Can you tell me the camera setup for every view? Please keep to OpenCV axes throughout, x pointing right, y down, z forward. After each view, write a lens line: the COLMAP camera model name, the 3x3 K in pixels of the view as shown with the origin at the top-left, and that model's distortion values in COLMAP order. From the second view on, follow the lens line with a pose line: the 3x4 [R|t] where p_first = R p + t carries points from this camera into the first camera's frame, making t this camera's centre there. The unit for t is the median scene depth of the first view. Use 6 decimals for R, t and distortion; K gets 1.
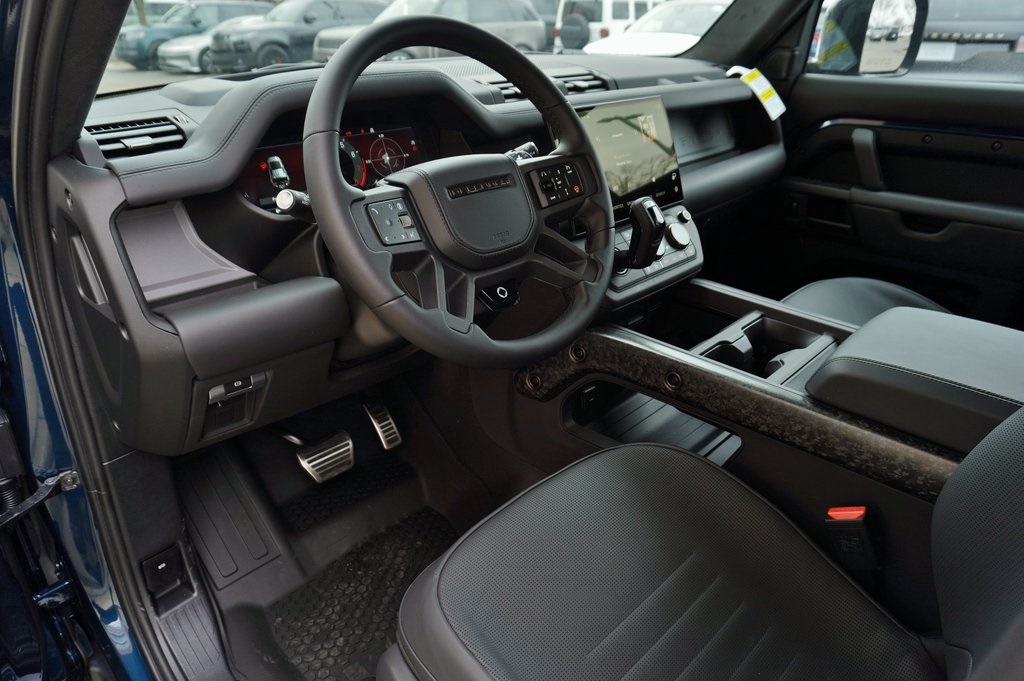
lens RADIAL K [[697.3, 0, 519.0], [0, 697.3, 338.9], [0, 0, 1]] dist [-0.037232, 0.007633]
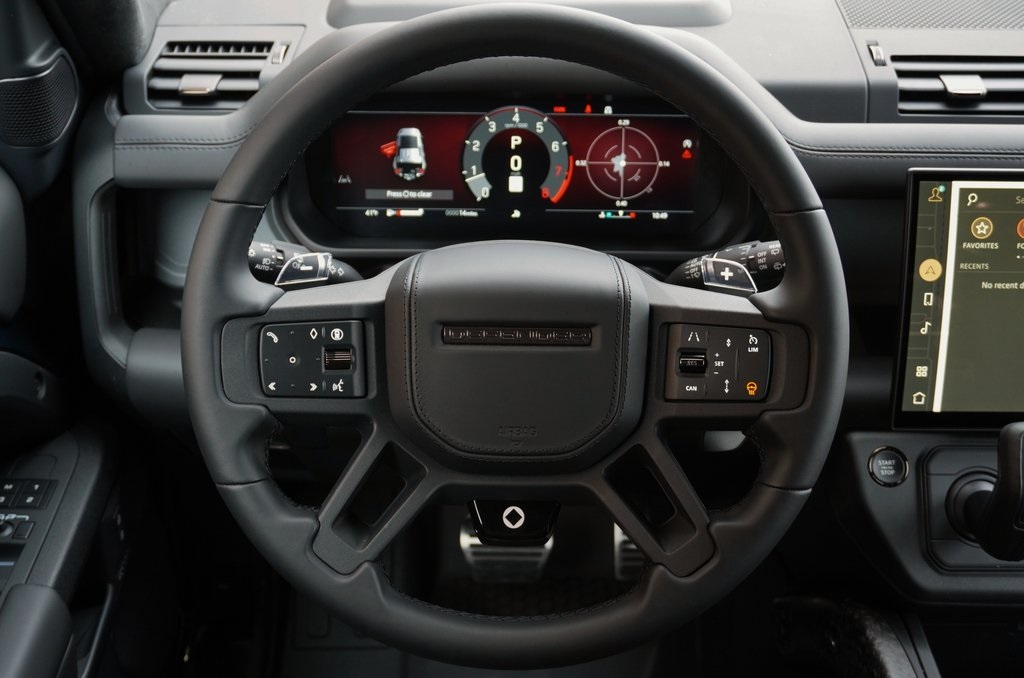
lens RADIAL K [[1216.7, 0, 513.8], [0, 1216.7, 337.8], [0, 0, 1]] dist [-0.014471, 0.000000]
pose [[0.699194, 0.390546, -0.598834, 0.392526], [-0.315730, 0.920181, 0.231478, -0.331430], [0.641438, 0.027222, 0.766692, 0.198911]]
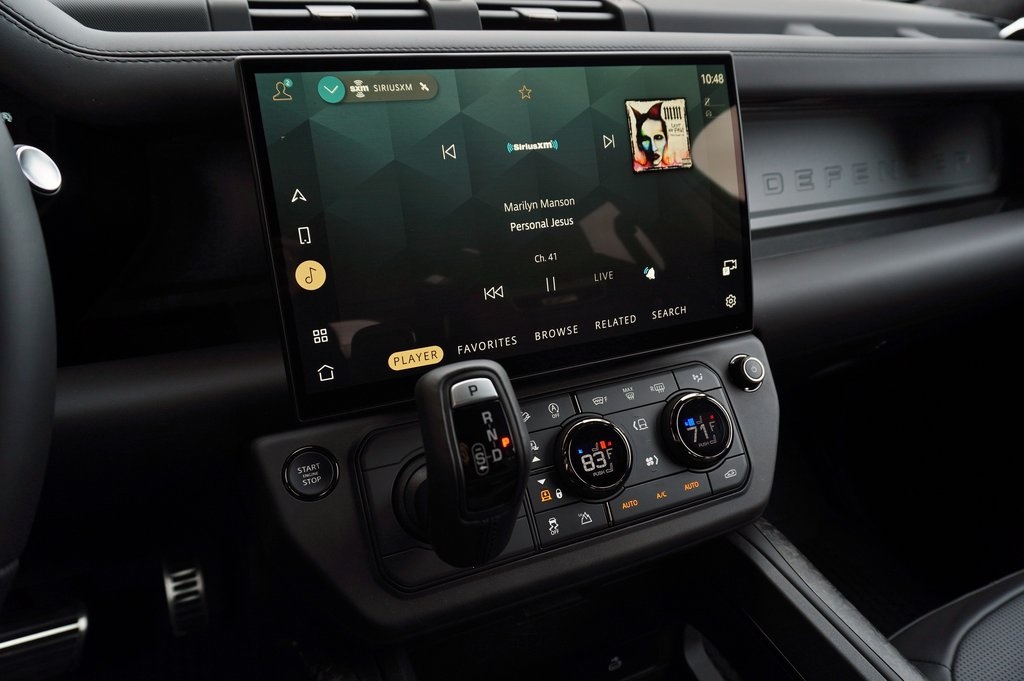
lens RADIAL K [[697.3, 0, 514.6], [0, 697.3, 344.0], [0, 0, 1]] dist [-0.037232, 0.007633]
pose [[0.923114, 0.187199, -0.335882, 0.305254], [-0.179070, 0.982280, 0.055315, -0.235649], [0.340285, 0.009084, 0.940278, 0.738060]]
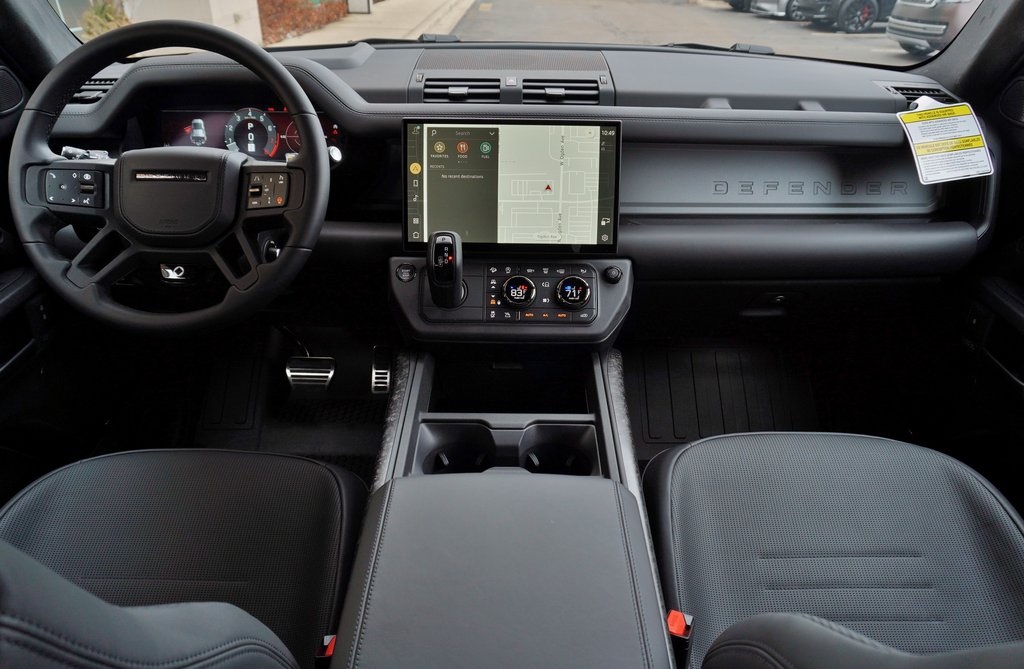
lens RADIAL K [[700.2, 0, 501.4], [0, 700.2, 332.2], [0, 0, 1]] dist [-0.024794, 0.000538]
pose [[0.686423, 0.355737, -0.634251, 0.857343], [-0.318129, 0.931190, 0.177986, -0.269670], [0.653924, 0.079600, 0.752361, 0.391186]]
